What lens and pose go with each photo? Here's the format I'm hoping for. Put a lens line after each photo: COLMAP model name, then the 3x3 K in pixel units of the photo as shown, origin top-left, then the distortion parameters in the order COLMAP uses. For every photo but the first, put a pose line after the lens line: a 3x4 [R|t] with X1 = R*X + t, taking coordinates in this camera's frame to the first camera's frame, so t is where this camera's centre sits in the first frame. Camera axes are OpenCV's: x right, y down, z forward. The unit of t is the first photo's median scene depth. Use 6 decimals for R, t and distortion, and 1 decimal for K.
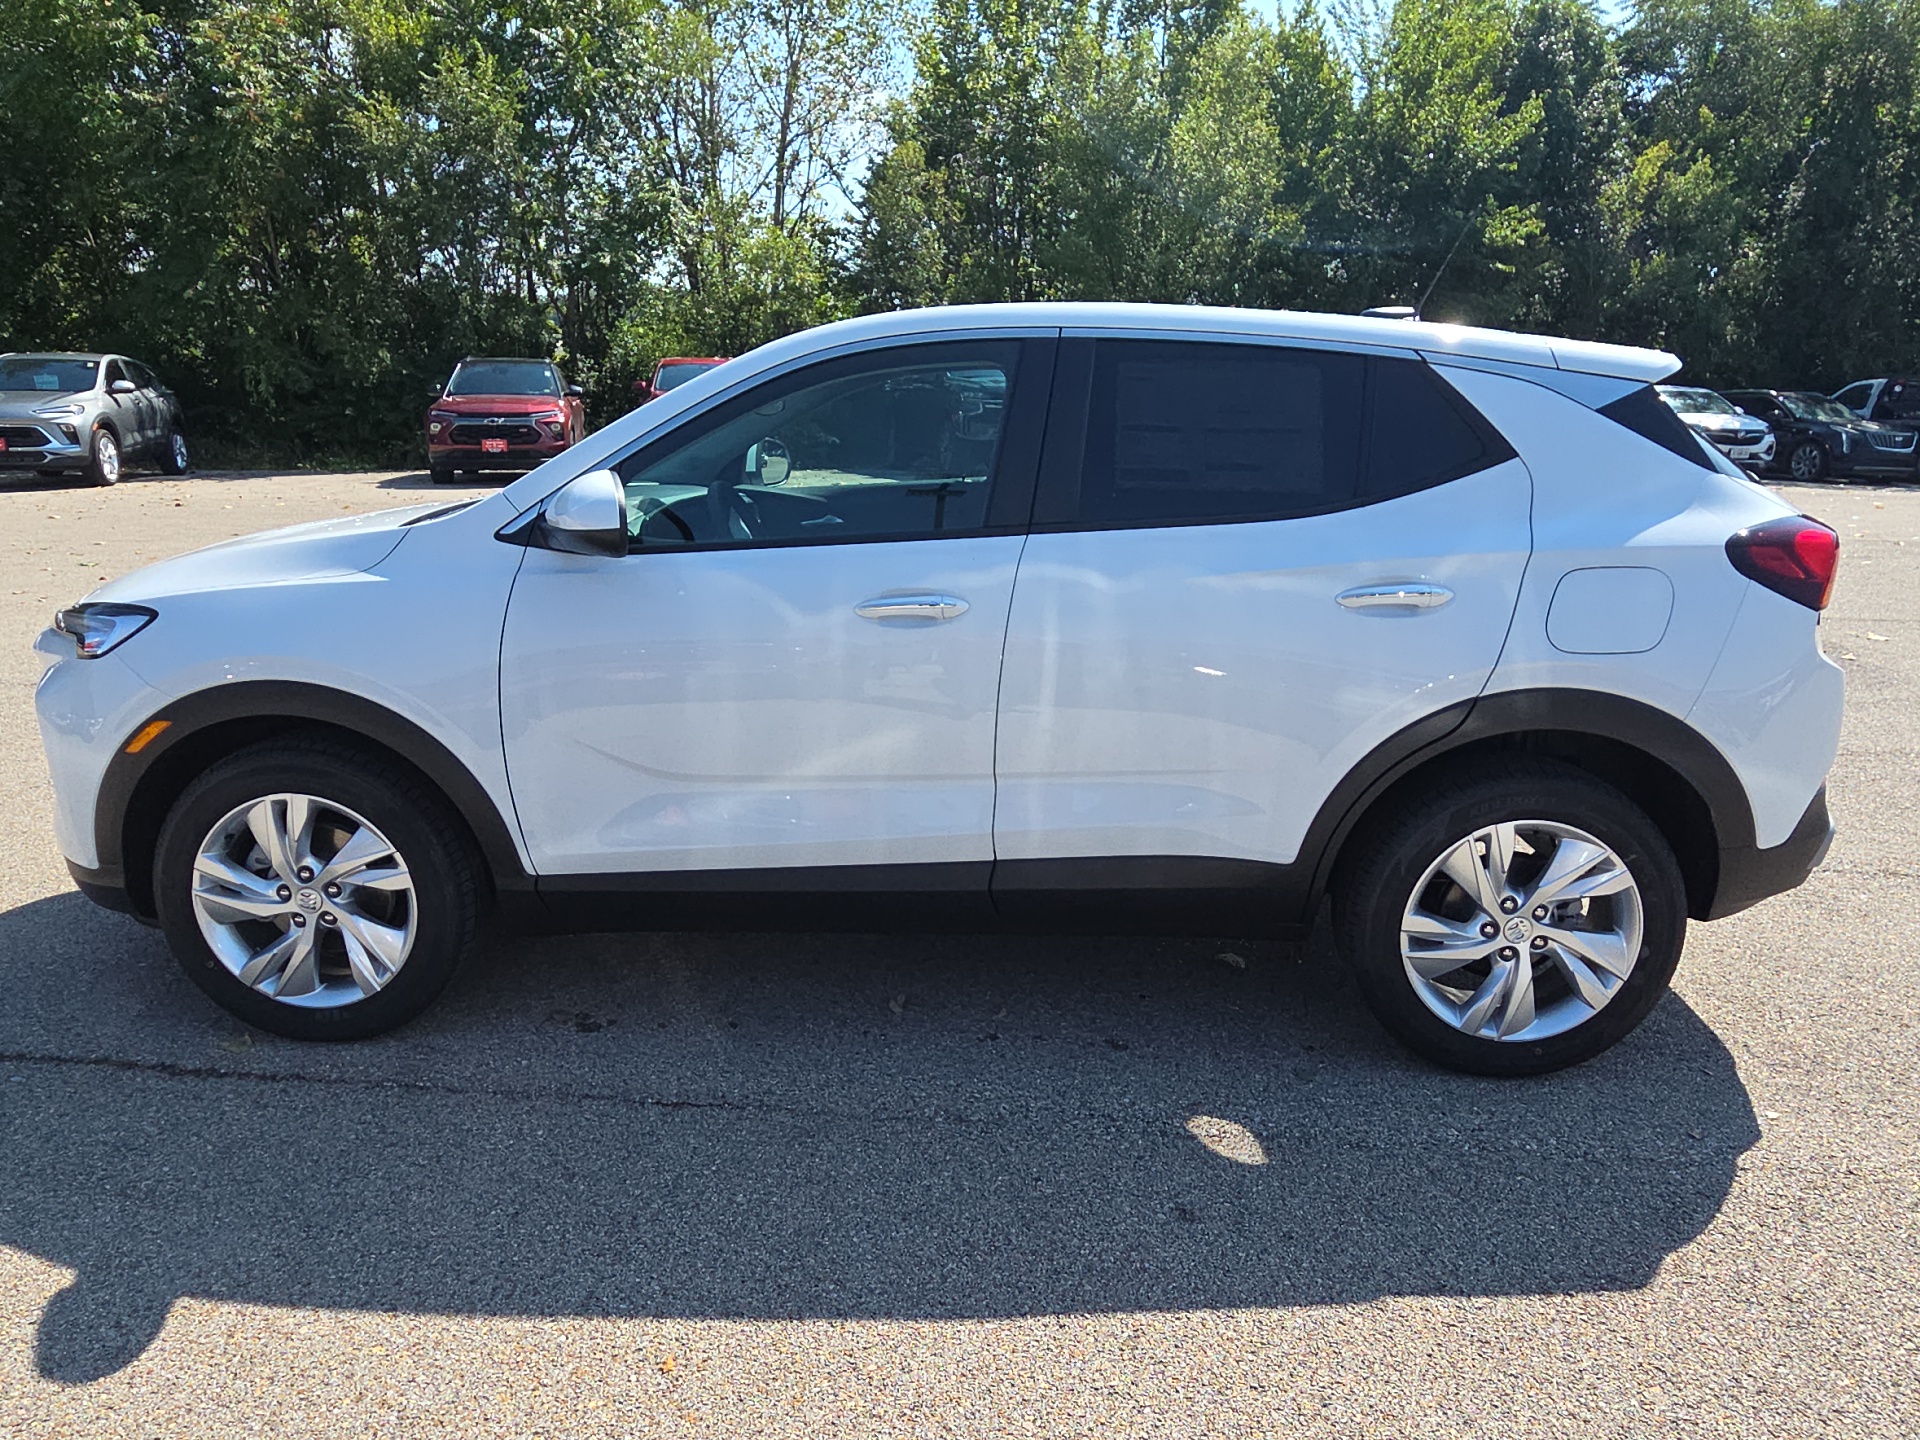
lens RADIAL K [[1317.0, 0, 952.6], [0, 1317.0, 749.5], [0, 0, 1]] dist [0.005338, -0.001373]
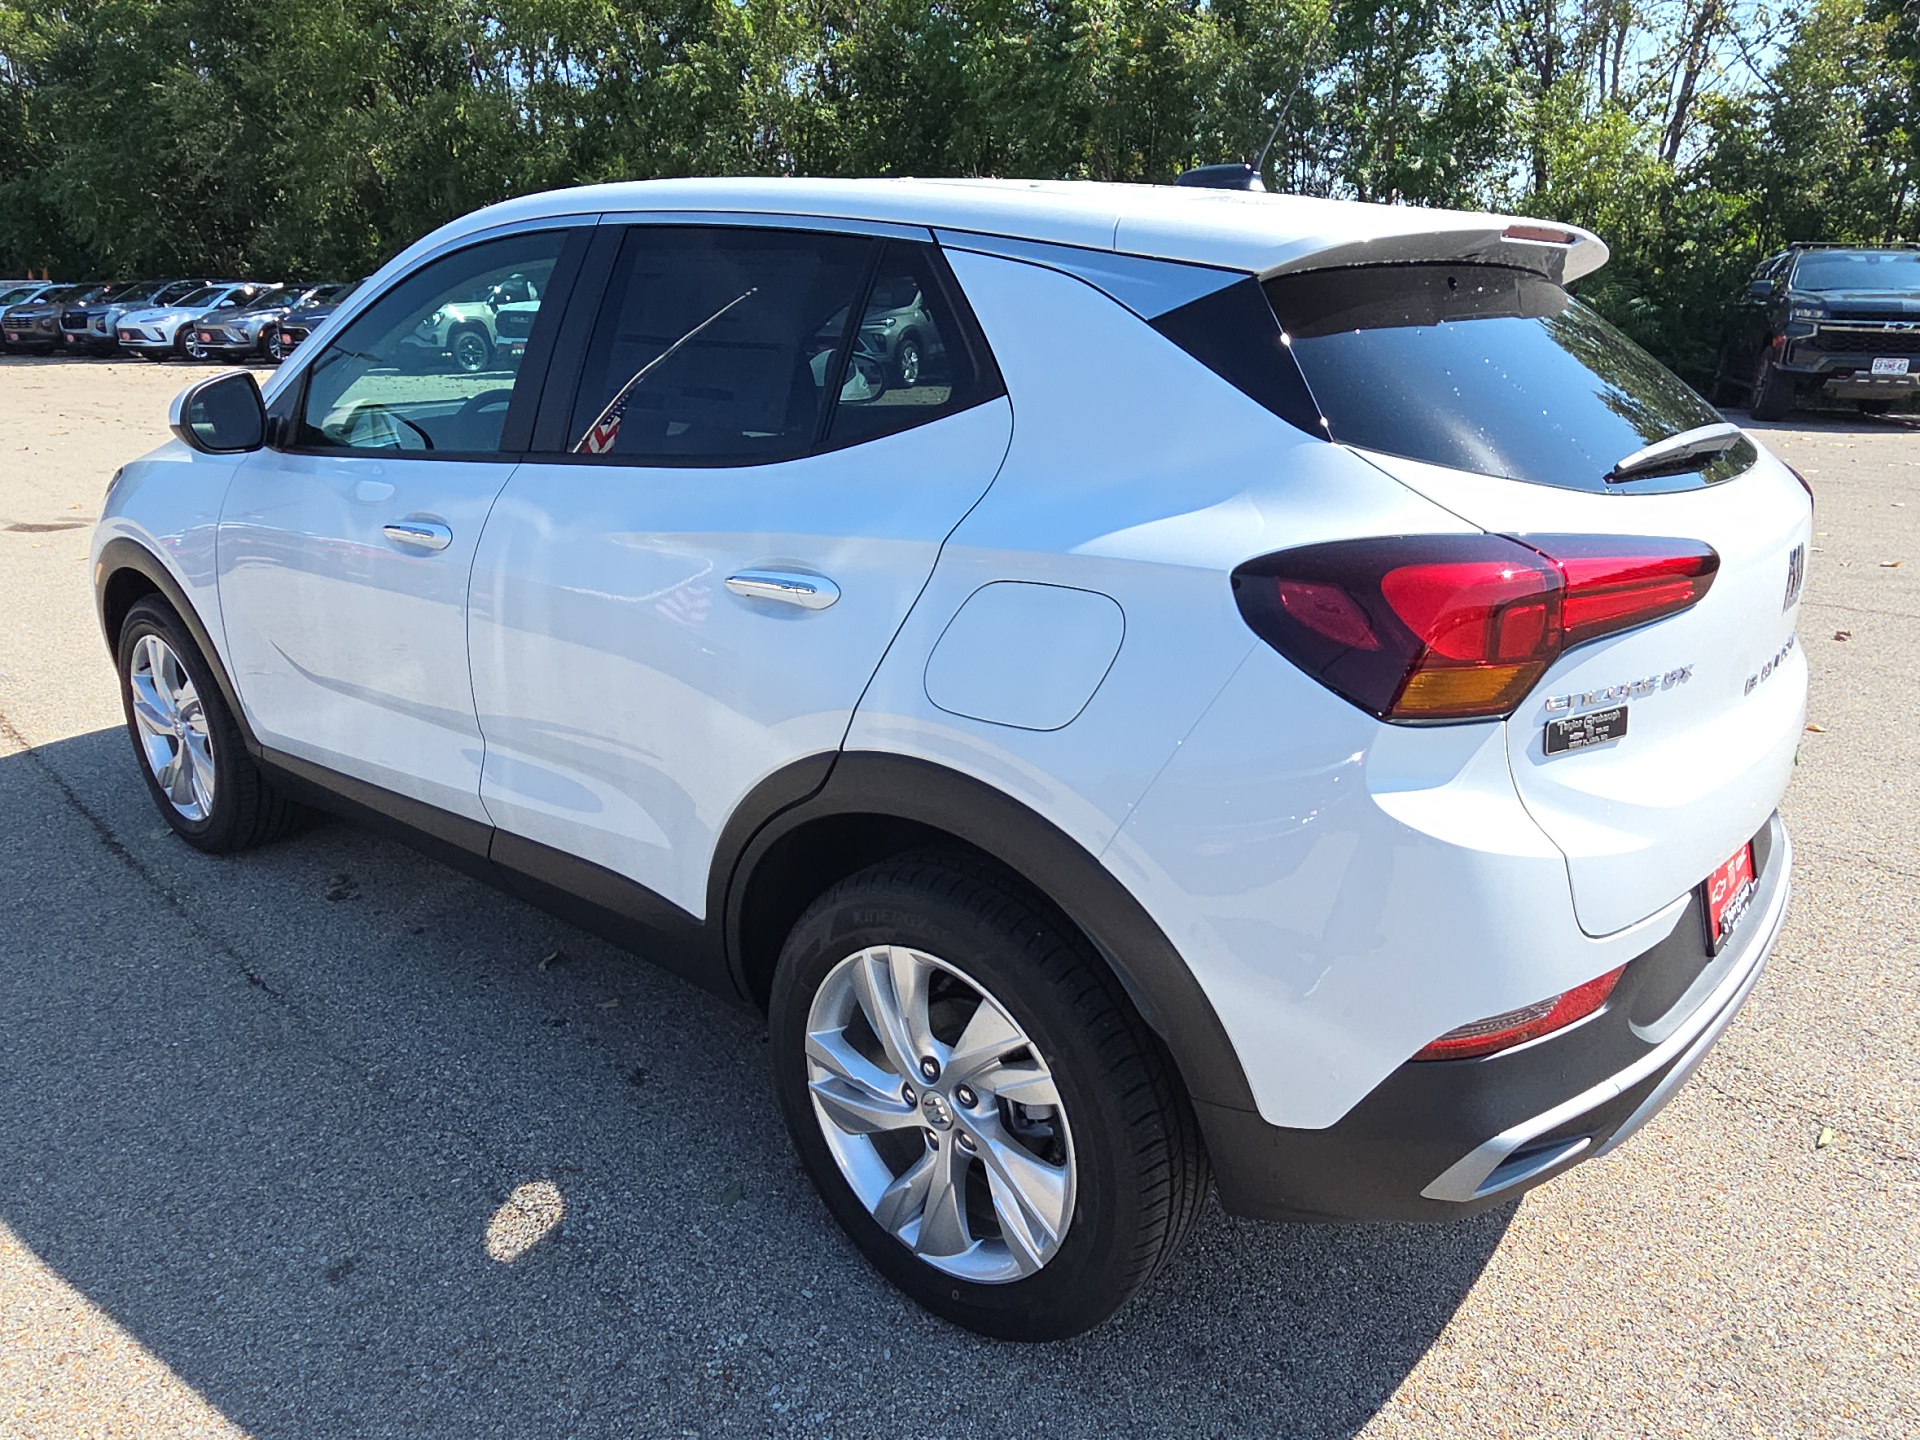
lens RADIAL K [[1317.0, 0, 952.6], [0, 1317.0, 749.5], [0, 0, 1]] dist [0.005338, -0.001373]
pose [[0.789540, 0.197837, -0.580937, 0.782365], [-0.164814, 0.980193, 0.109807, -0.116274], [0.591155, 0.009049, 0.806507, 0.459411]]
